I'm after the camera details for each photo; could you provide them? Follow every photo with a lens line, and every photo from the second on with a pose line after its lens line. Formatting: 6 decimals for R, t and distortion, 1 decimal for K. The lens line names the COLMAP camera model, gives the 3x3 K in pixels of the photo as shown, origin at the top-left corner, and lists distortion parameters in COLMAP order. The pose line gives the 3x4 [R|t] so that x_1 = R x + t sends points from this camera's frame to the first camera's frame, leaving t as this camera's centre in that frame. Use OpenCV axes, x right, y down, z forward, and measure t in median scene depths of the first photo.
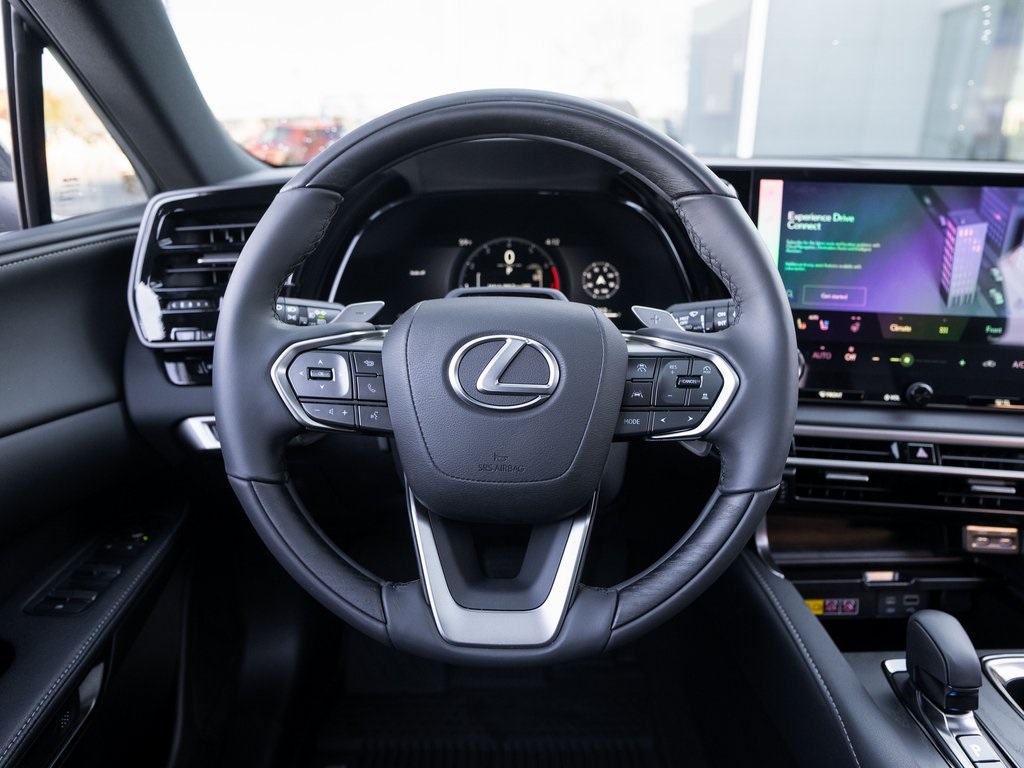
lens RADIAL K [[655.6, 0, 511.5], [0, 655.6, 379.7], [0, 0, 1]] dist [-0.061729, 0.038591]
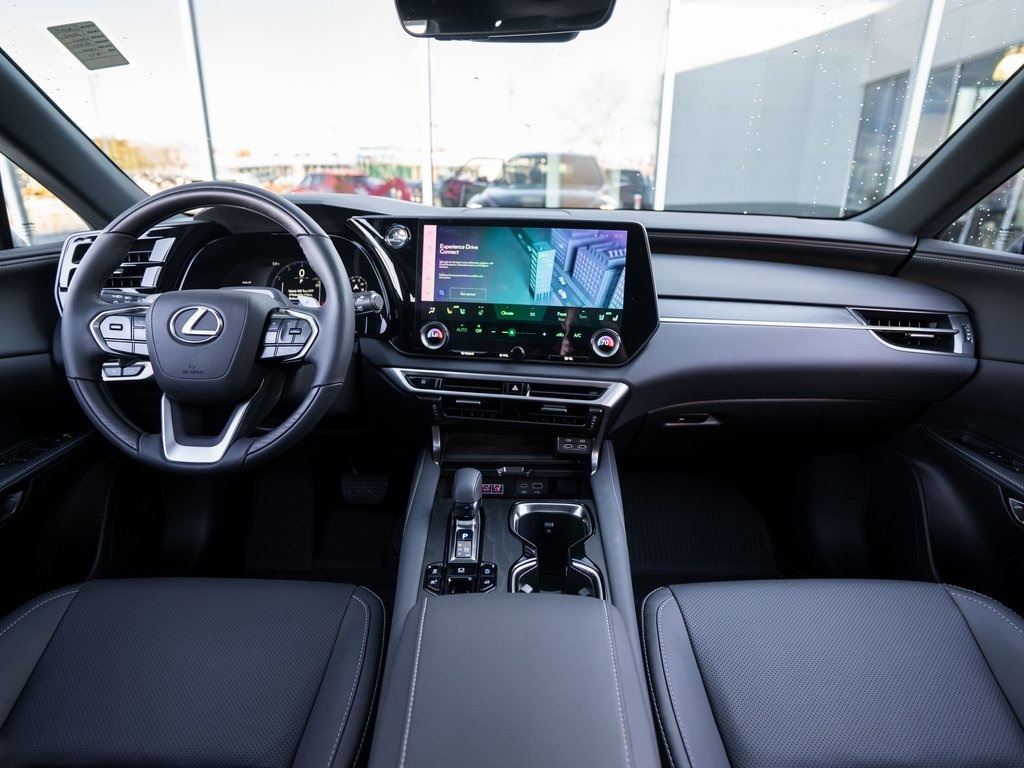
lens RADIAL K [[562.5, 0, 510.2], [0, 562.5, 381.6], [0, 0, 1]] dist [-0.037507, 0.006782]
pose [[0.999709, 0.008346, -0.022646, 0.672317], [-0.008689, 0.999848, -0.015097, 0.122498], [0.022516, 0.015289, 0.999630, -0.460877]]
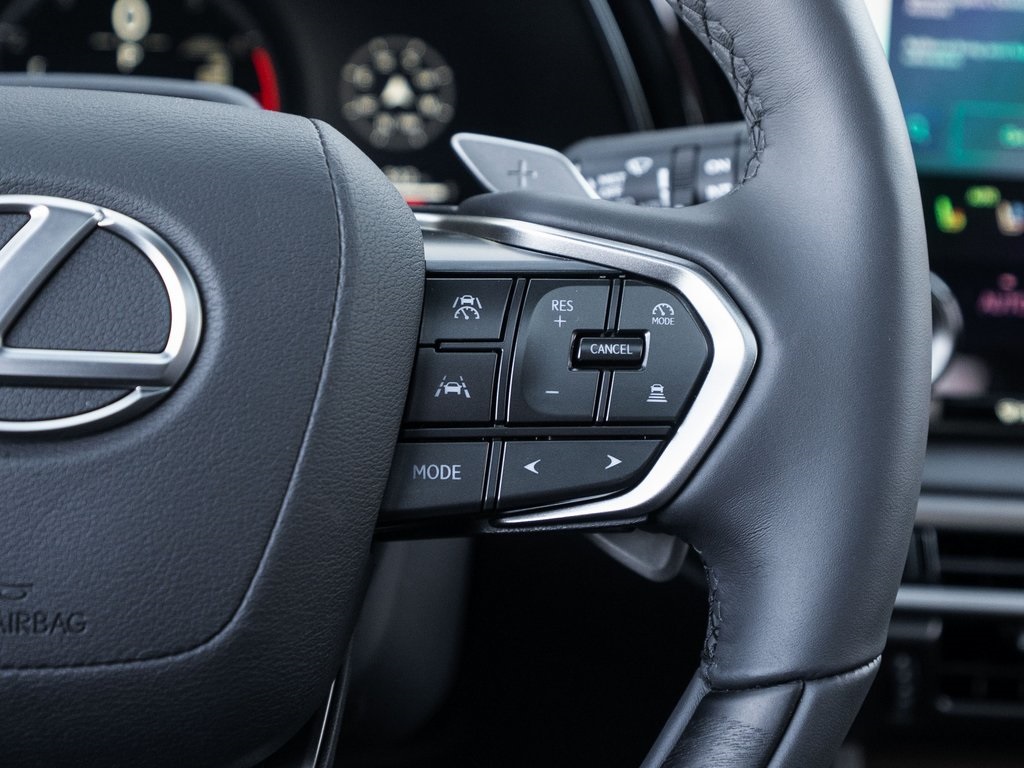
lens RADIAL K [[1735.5, 0, 502.0], [0, 1735.5, 385.9], [0, 0, 1]] dist [0.029990, 0.000000]
pose [[0.987801, -0.000707, 0.155723, 0.057783], [0.003675, 0.999817, -0.018769, 0.026567], [-0.155681, 0.019112, 0.987622, 0.100985]]
